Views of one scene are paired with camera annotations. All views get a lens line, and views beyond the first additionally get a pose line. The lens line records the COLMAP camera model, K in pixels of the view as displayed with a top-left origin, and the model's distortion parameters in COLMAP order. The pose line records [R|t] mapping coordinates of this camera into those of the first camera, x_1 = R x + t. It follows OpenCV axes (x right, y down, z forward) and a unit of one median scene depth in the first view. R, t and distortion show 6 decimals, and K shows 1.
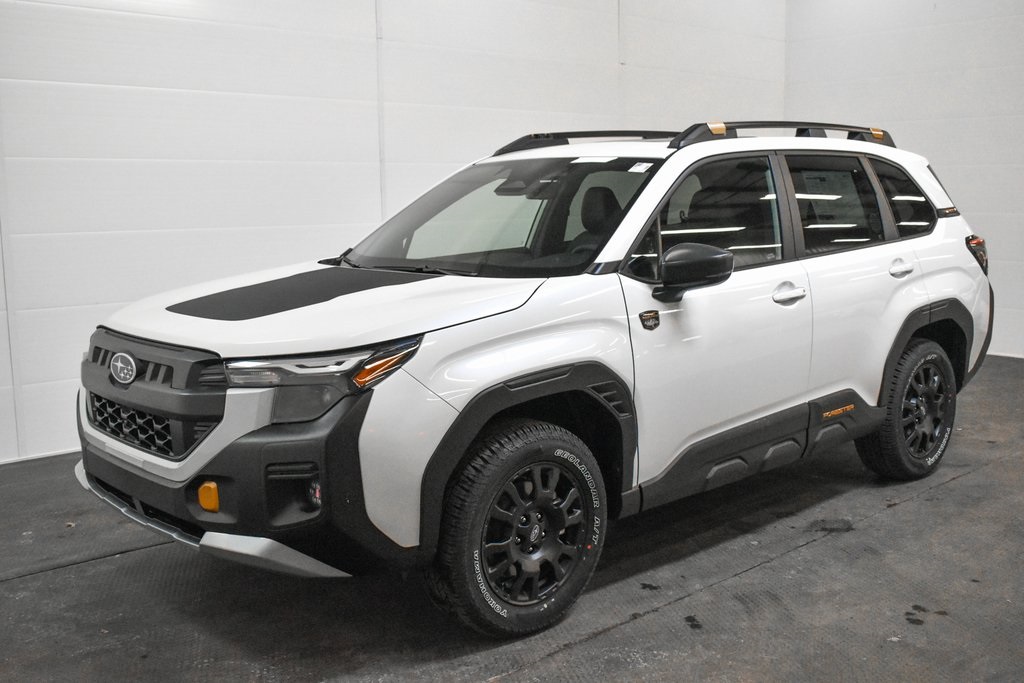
lens RADIAL K [[1066.5, 0, 512.0], [0, 1066.5, 341.5], [0, 0, 1]] dist [-0.010724, 0.005367]
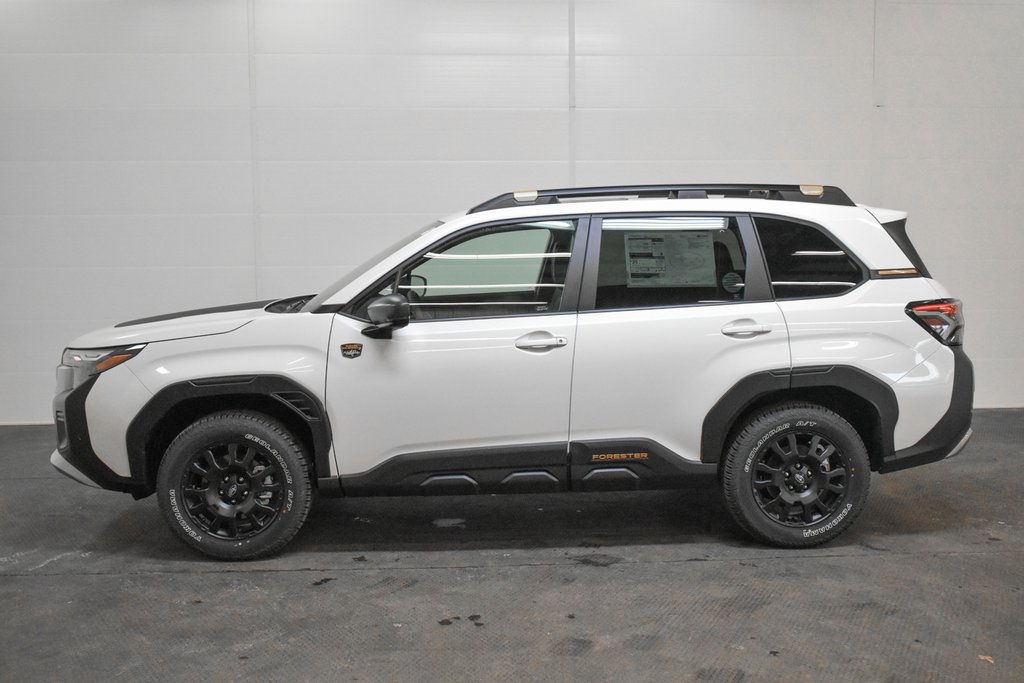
lens RADIAL K [[1066.5, 0, 512.0], [0, 1066.5, 341.5], [0, 0, 1]] dist [-0.010724, 0.005367]
pose [[0.756269, 0.070067, -0.650498, 1.142592], [-0.089375, 0.995992, 0.003373, -0.053867], [0.648128, 0.055588, 0.759500, 0.135676]]
